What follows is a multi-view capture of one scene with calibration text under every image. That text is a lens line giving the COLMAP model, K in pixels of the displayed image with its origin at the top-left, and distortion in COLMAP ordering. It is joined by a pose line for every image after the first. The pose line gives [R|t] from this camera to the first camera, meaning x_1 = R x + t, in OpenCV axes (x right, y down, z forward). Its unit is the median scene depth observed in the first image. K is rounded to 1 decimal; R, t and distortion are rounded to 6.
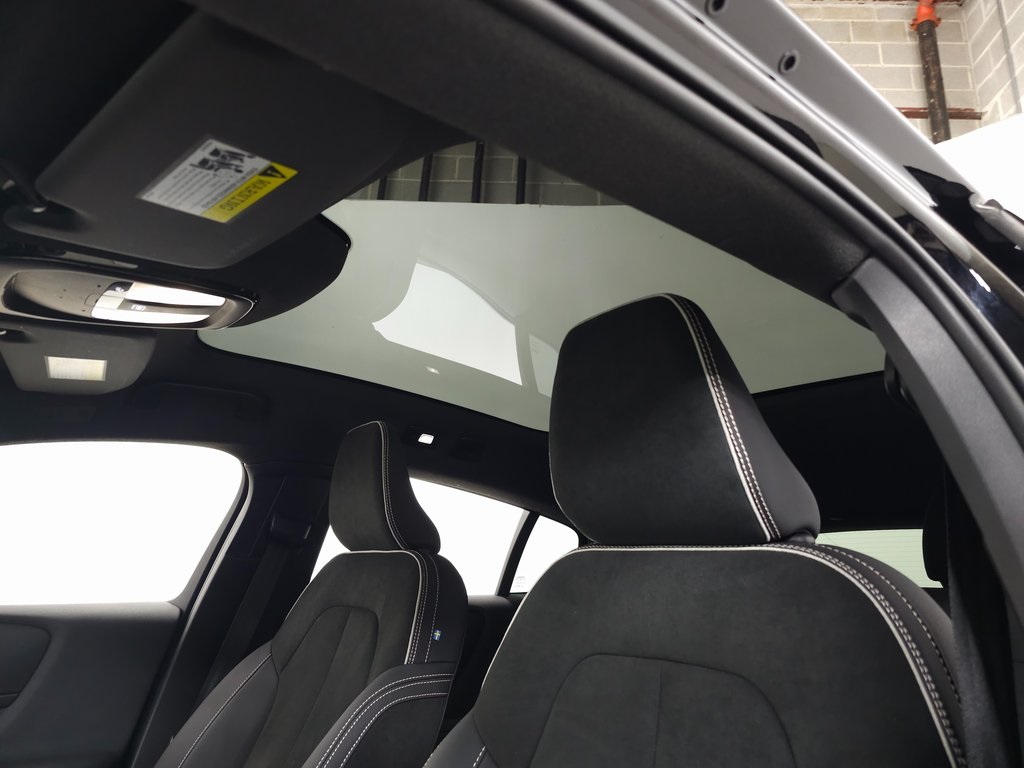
lens RADIAL K [[676.4, 0, 511.6], [0, 676.4, 376.3], [0, 0, 1]] dist [0.056676, -0.060500]
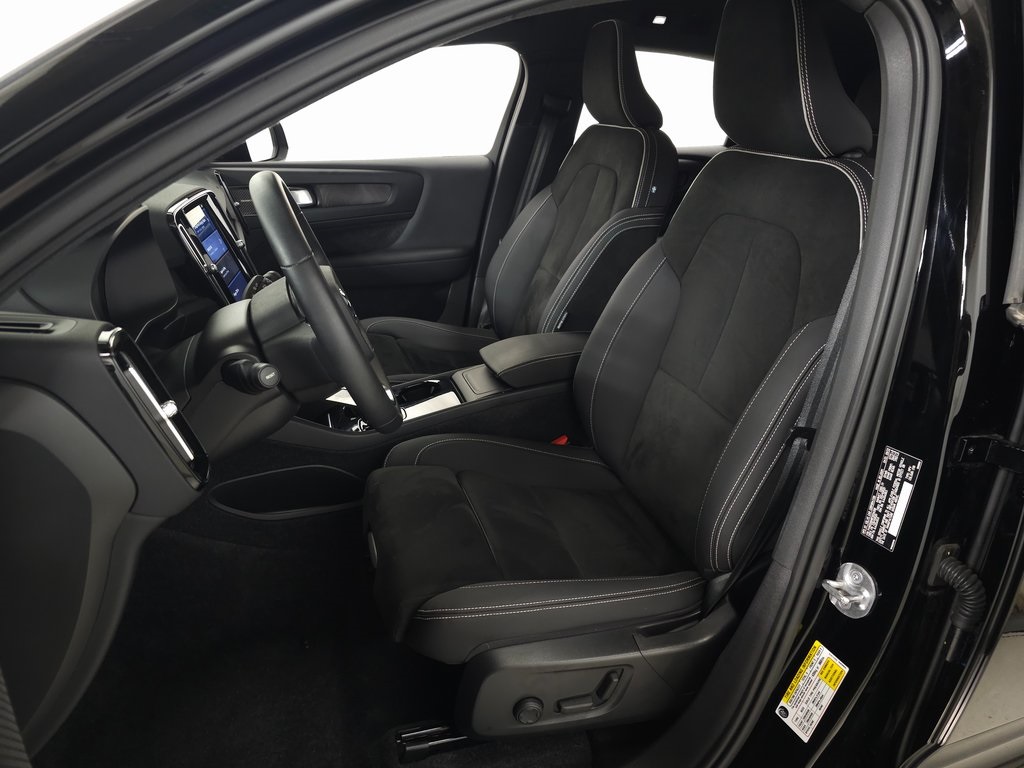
lens RADIAL K [[689.6, 0, 512.0], [0, 689.6, 384.0], [0, 0, 1]] dist [0.002557, -0.004010]
pose [[0.929517, 0.118732, -0.349144, 0.157267], [0.132504, 0.776002, 0.616655, -0.231962], [0.344153, -0.619454, 0.705575, -0.390325]]
